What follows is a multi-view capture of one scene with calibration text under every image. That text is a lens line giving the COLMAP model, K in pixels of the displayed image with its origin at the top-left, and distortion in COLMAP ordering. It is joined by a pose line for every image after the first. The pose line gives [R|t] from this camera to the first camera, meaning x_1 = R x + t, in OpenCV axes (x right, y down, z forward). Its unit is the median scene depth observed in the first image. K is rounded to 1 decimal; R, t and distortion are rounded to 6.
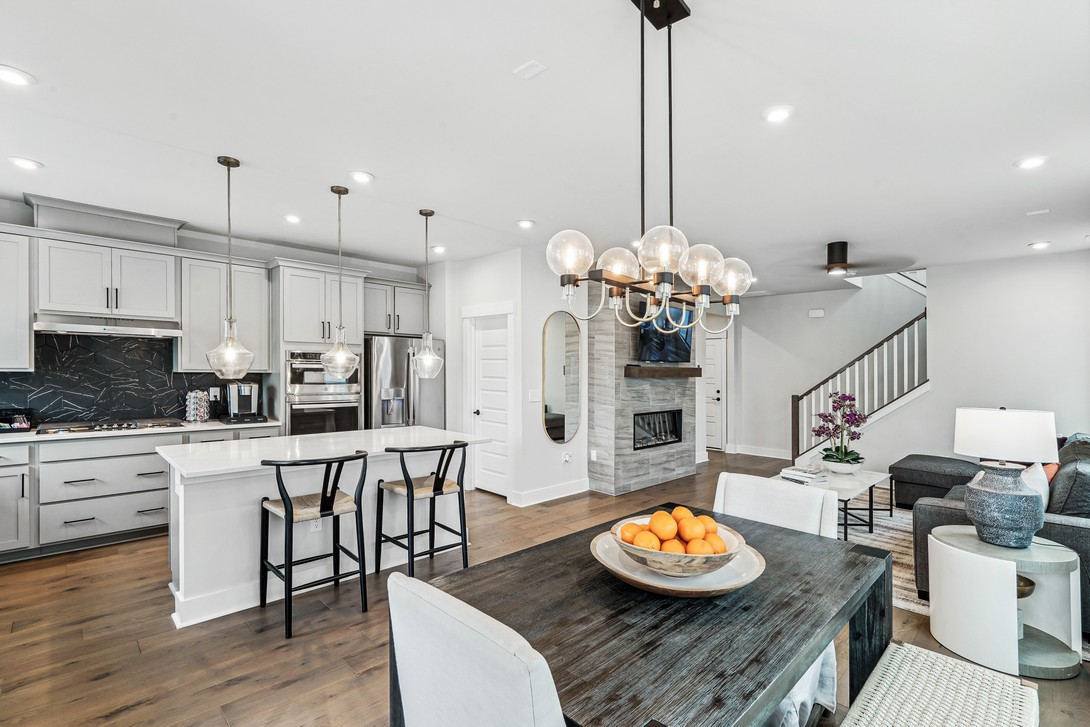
lens RADIAL K [[498.2, 0, 540.9], [0, 498.2, 376.6], [0, 0, 1]] dist [-0.000335, -0.000221]
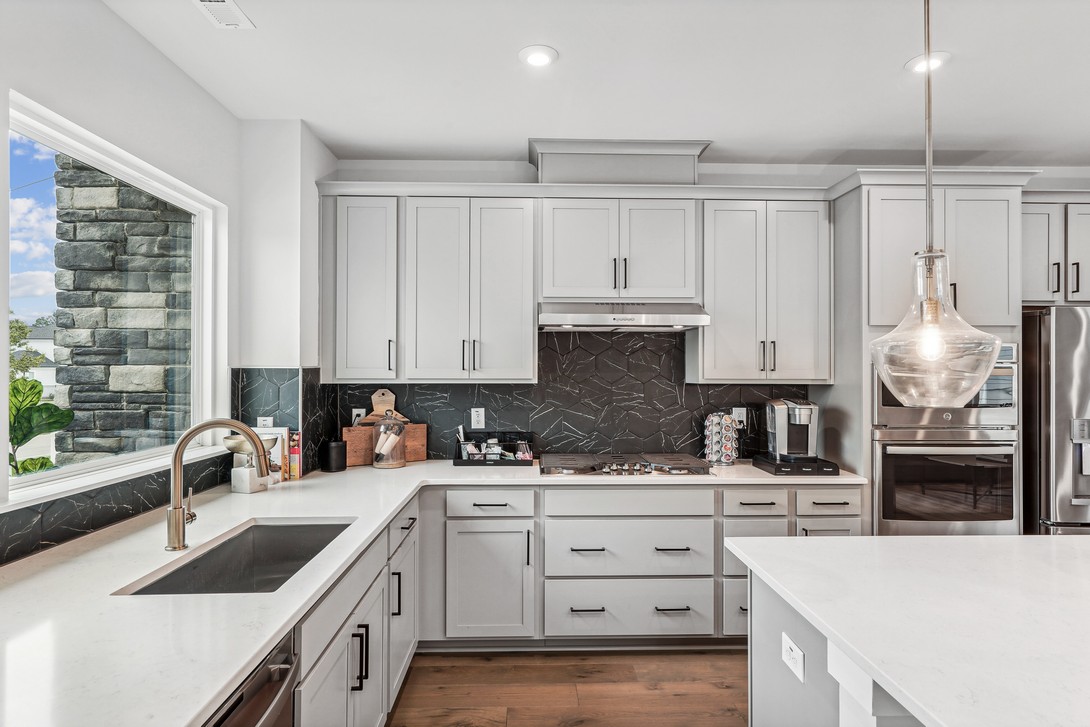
lens RADIAL K [[654.9, 0, 545.0], [0, 654.9, 363.5], [0, 0, 1]] dist [0.000773, 0.000115]
pose [[0.728014, -0.018810, -0.685305, -0.324508], [-0.003344, 0.999514, -0.030986, -0.008575], [0.685555, 0.024850, 0.727597, 0.285177]]
